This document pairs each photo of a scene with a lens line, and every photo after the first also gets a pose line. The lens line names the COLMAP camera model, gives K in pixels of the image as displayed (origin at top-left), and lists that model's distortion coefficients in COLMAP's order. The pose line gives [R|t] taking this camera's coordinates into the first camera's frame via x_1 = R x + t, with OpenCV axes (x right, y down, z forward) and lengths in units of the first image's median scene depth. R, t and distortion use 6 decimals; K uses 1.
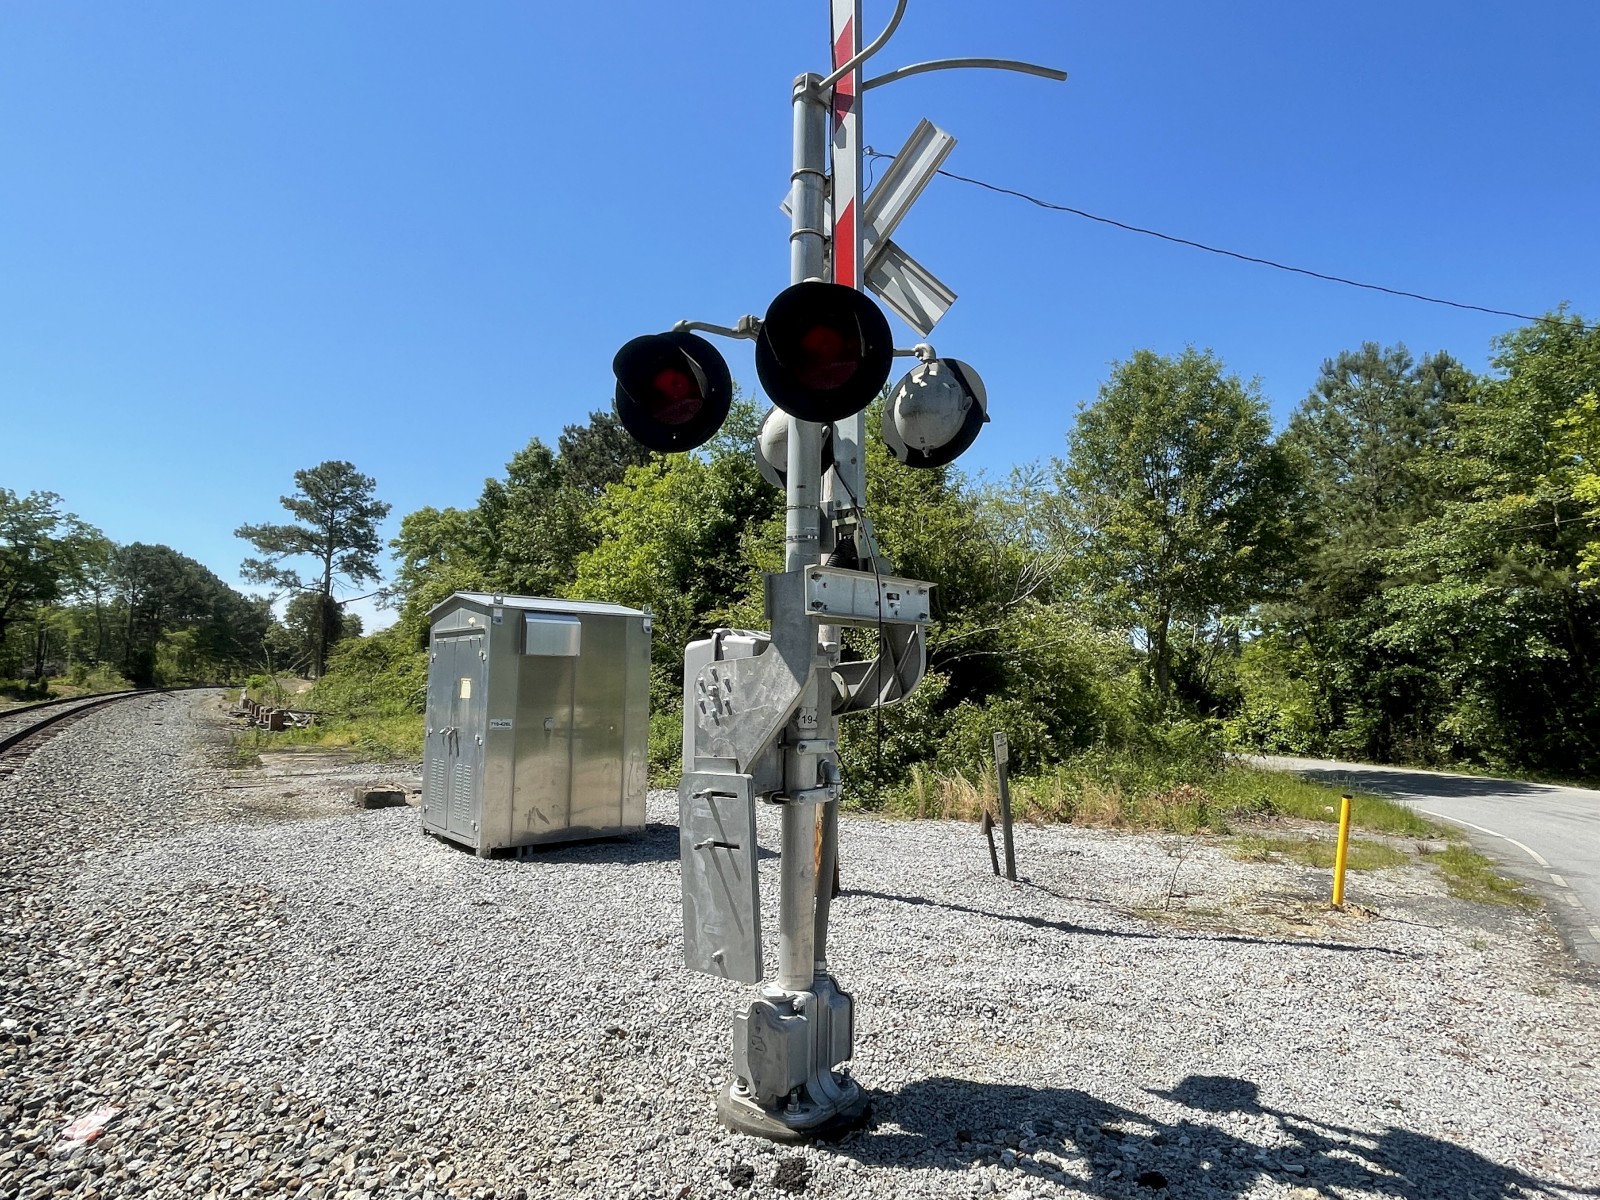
lens RADIAL K [[895.3, 0, 800.0], [0, 895.3, 600.0], [0, 0, 1]] dist [-0.001473, -0.000509]
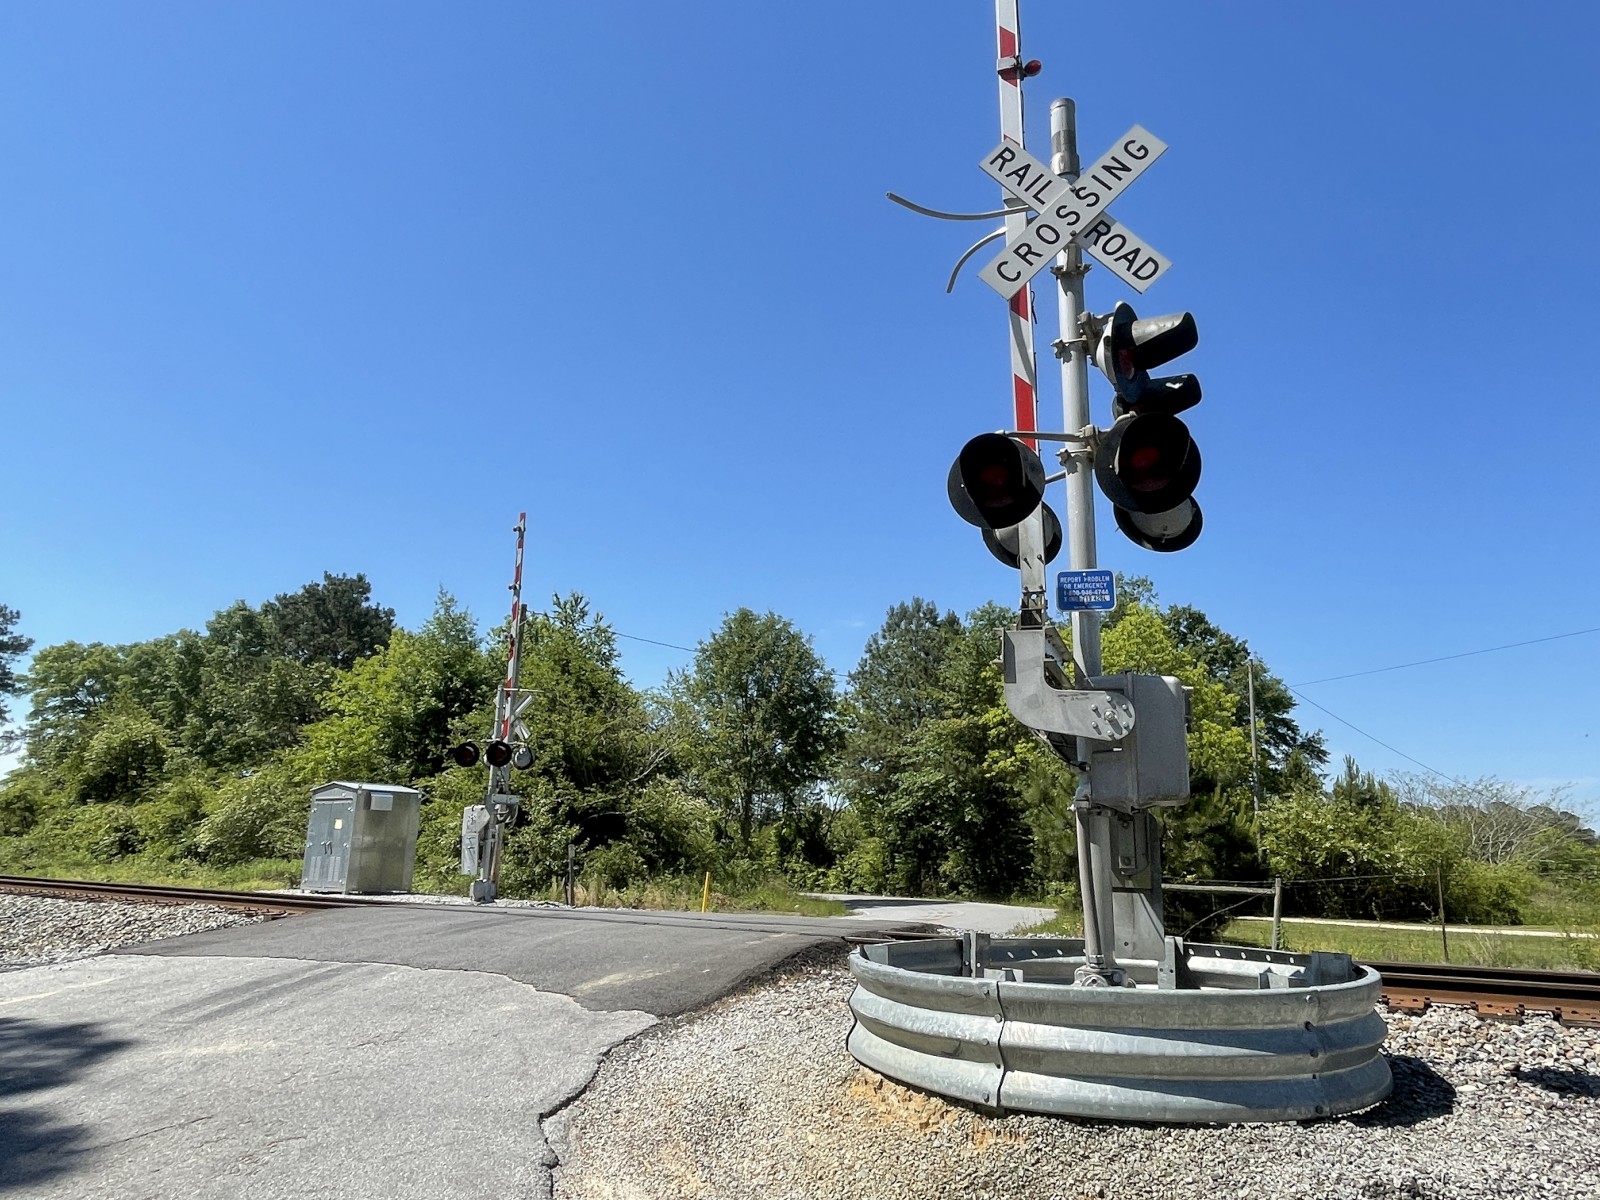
lens RADIAL K [[1022.4, 0, 800.0], [0, 1022.4, 600.0], [0, 0, 1]] dist [-0.003244, -0.003381]
pose [[0.957722, 0.071689, 0.278621, -0.002178], [-0.029833, 0.987983, -0.151659, -0.035145], [-0.286145, 0.136935, 0.948351, -0.622472]]
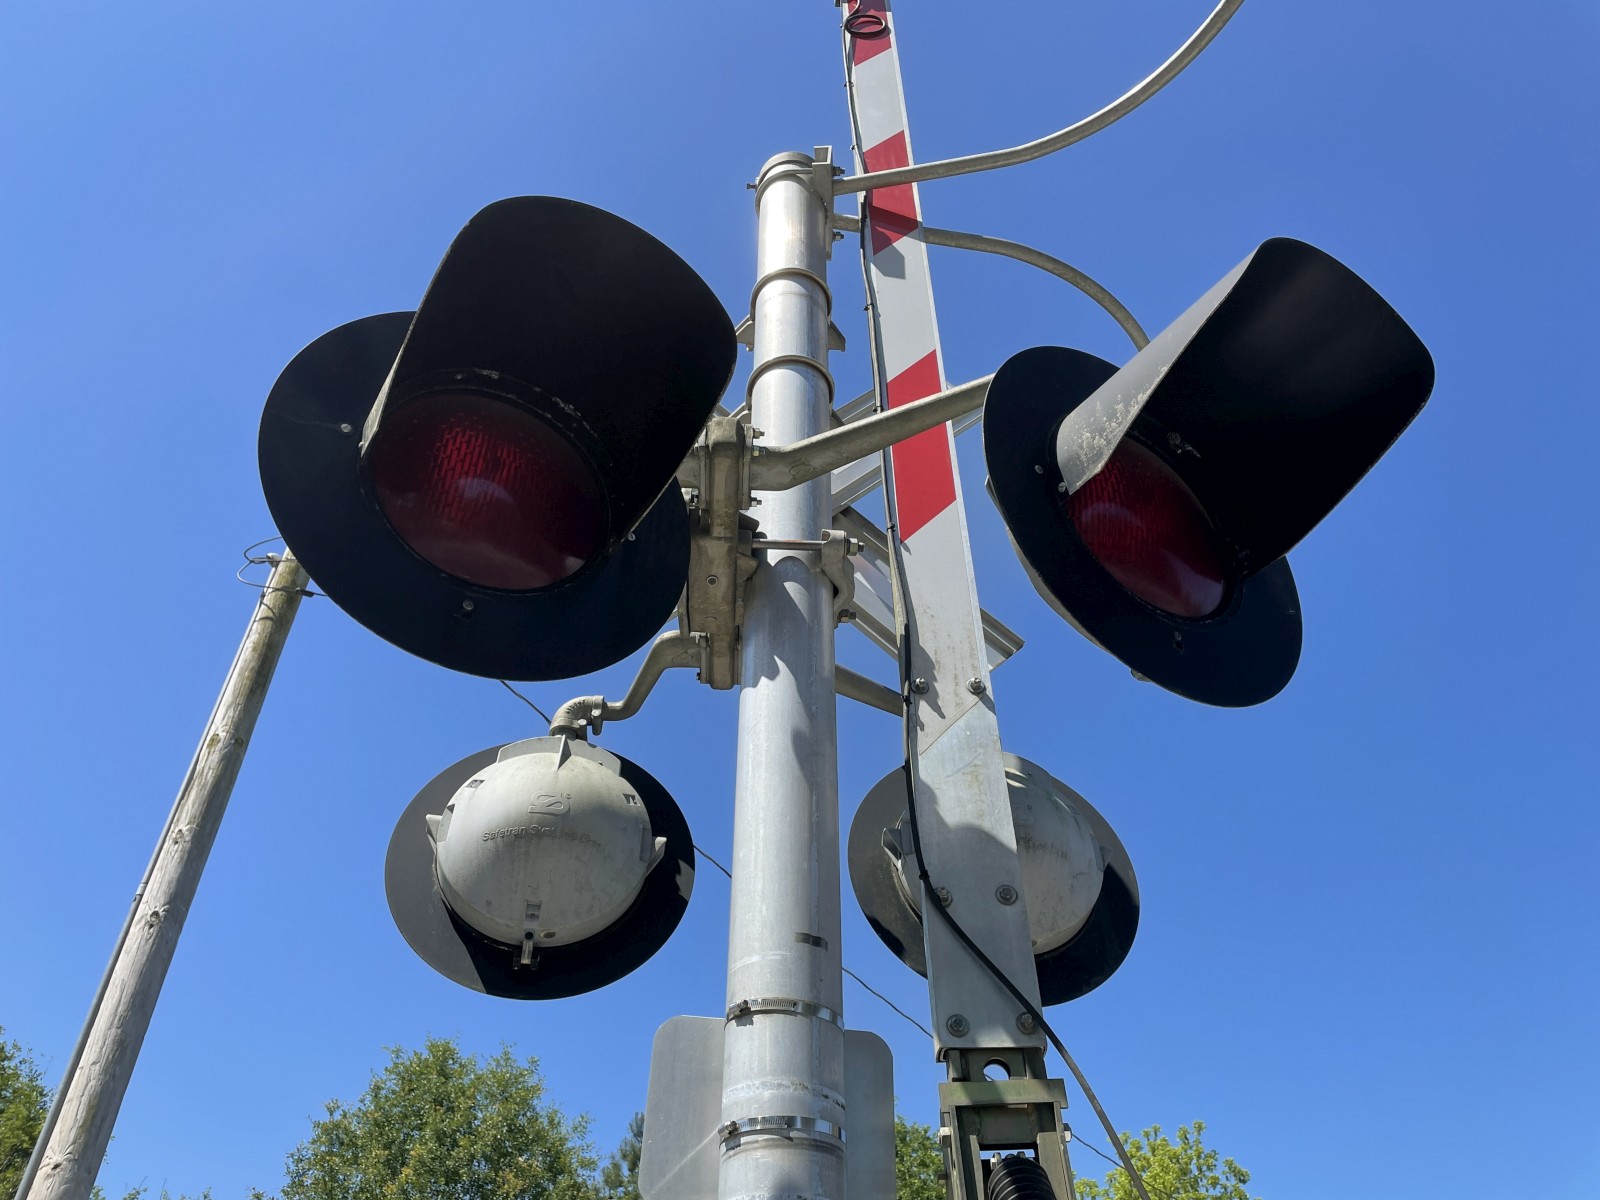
lens RADIAL K [[1221.3, 0, 800.0], [0, 1221.3, 600.0], [0, 0, 1]] dist [-0.001450, -0.000719]
pose [[0.725899, 0.430132, 0.536709, -0.050874], [-0.022496, 0.794756, -0.606512, 0.006005], [-0.687433, 0.428193, 0.586589, 0.137465]]
